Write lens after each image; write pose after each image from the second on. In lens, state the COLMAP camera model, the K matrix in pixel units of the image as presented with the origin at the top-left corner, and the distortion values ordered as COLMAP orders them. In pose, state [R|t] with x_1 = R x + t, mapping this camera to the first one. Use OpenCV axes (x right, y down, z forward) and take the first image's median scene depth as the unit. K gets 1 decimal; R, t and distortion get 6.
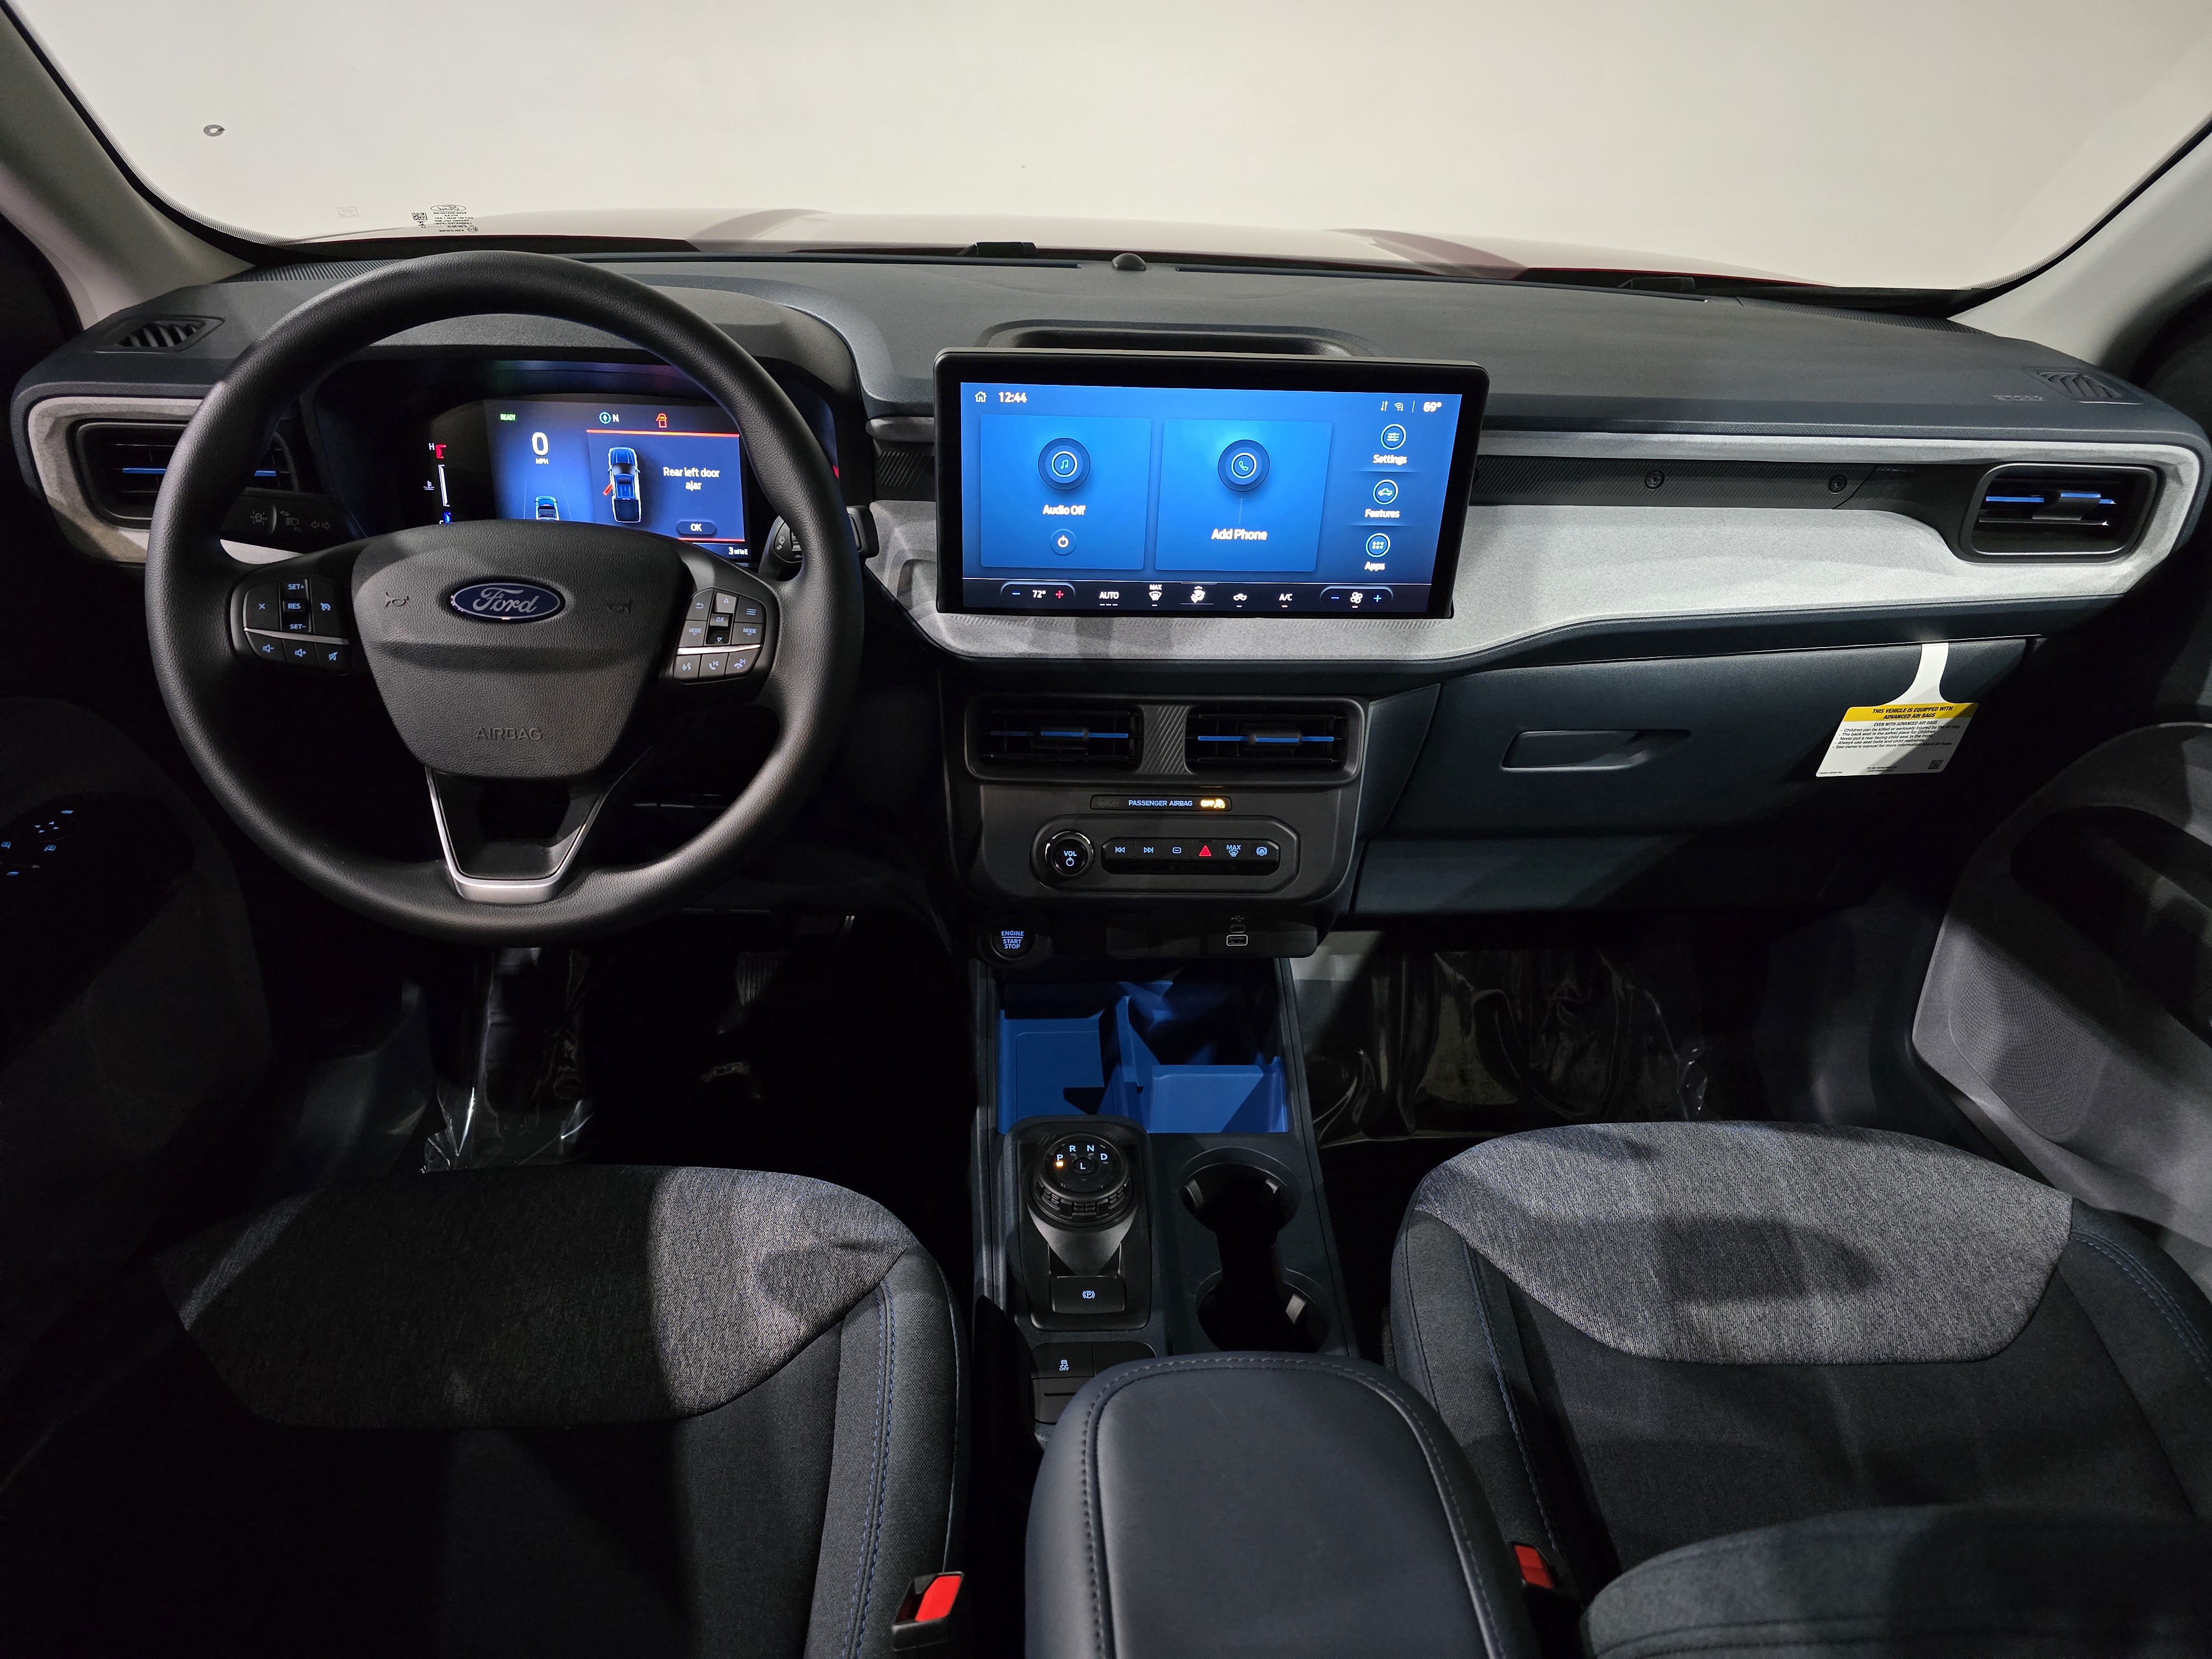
lens RADIAL K [[1496.0, 0, 1104.2], [0, 1496.0, 851.4], [0, 0, 1]] dist [0.078186, -0.086963]
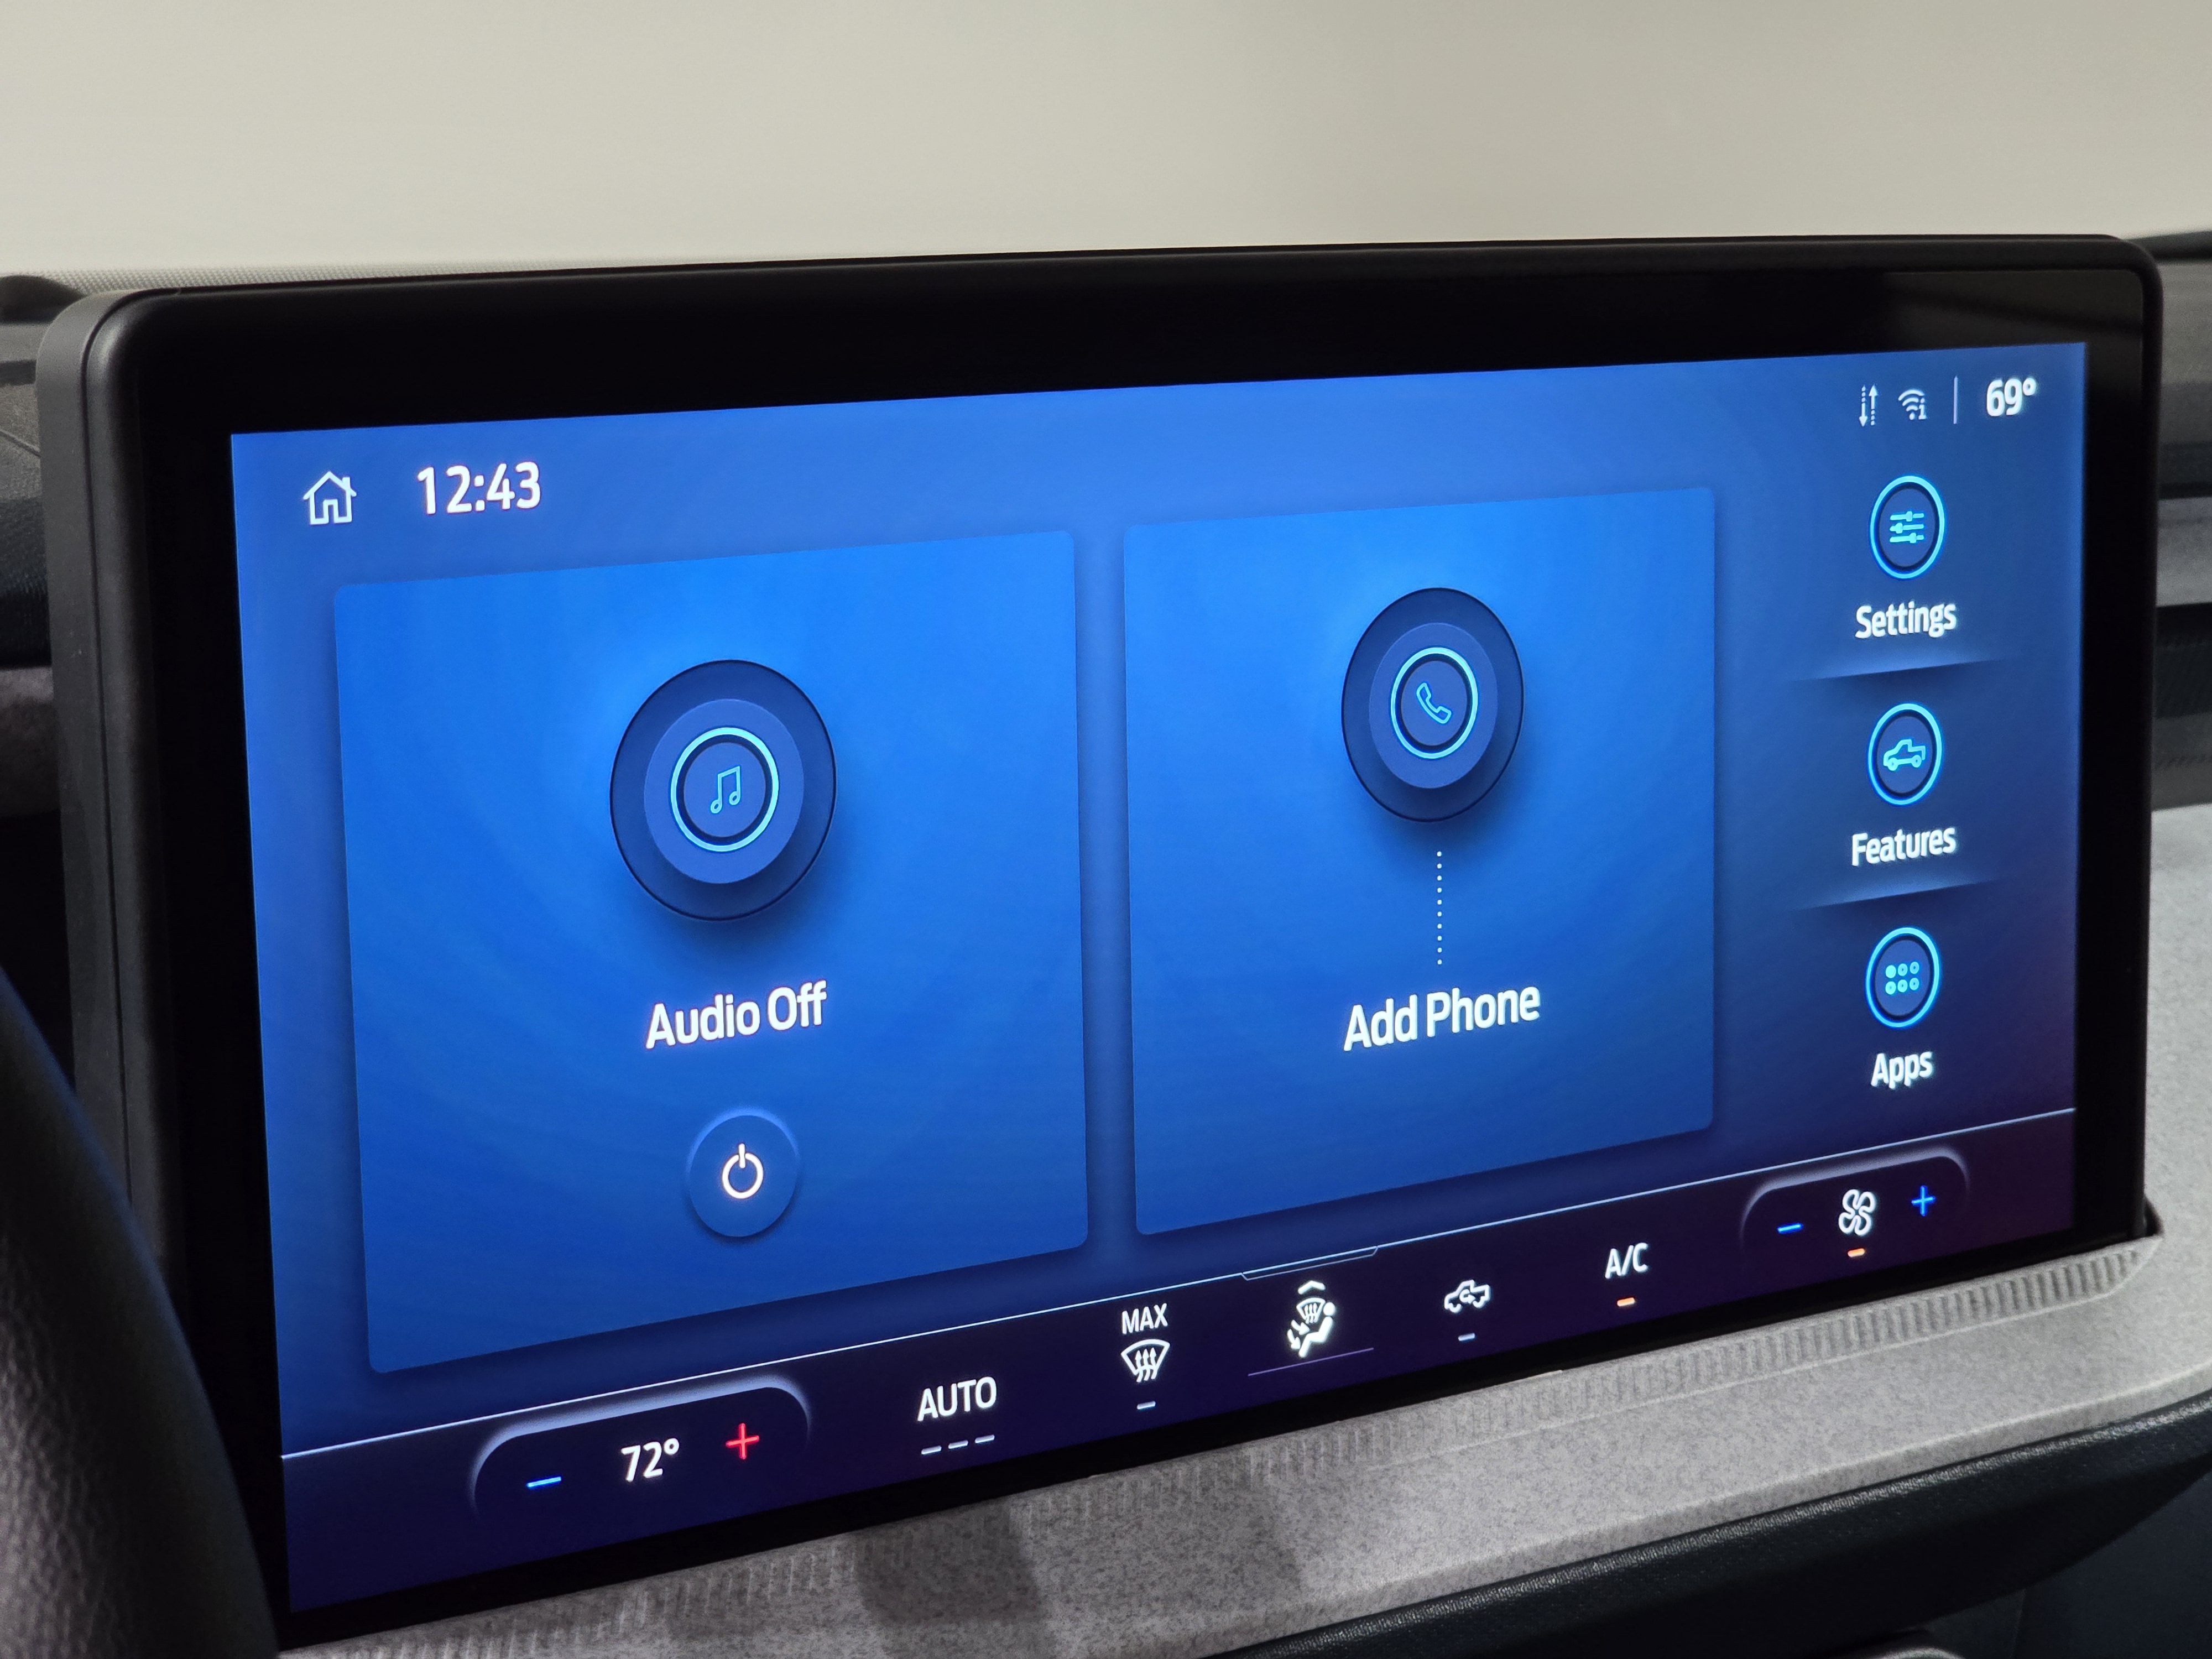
lens RADIAL K [[4317.7, 0, 1107.9], [0, 4317.7, 888.1], [0, 0, 1]] dist [-0.328312, 2.612654]
pose [[0.860323, -0.137595, 0.490827, -0.262477], [0.300201, 0.914953, -0.269702, -0.073505], [-0.411974, 0.379378, 0.828462, 0.497977]]
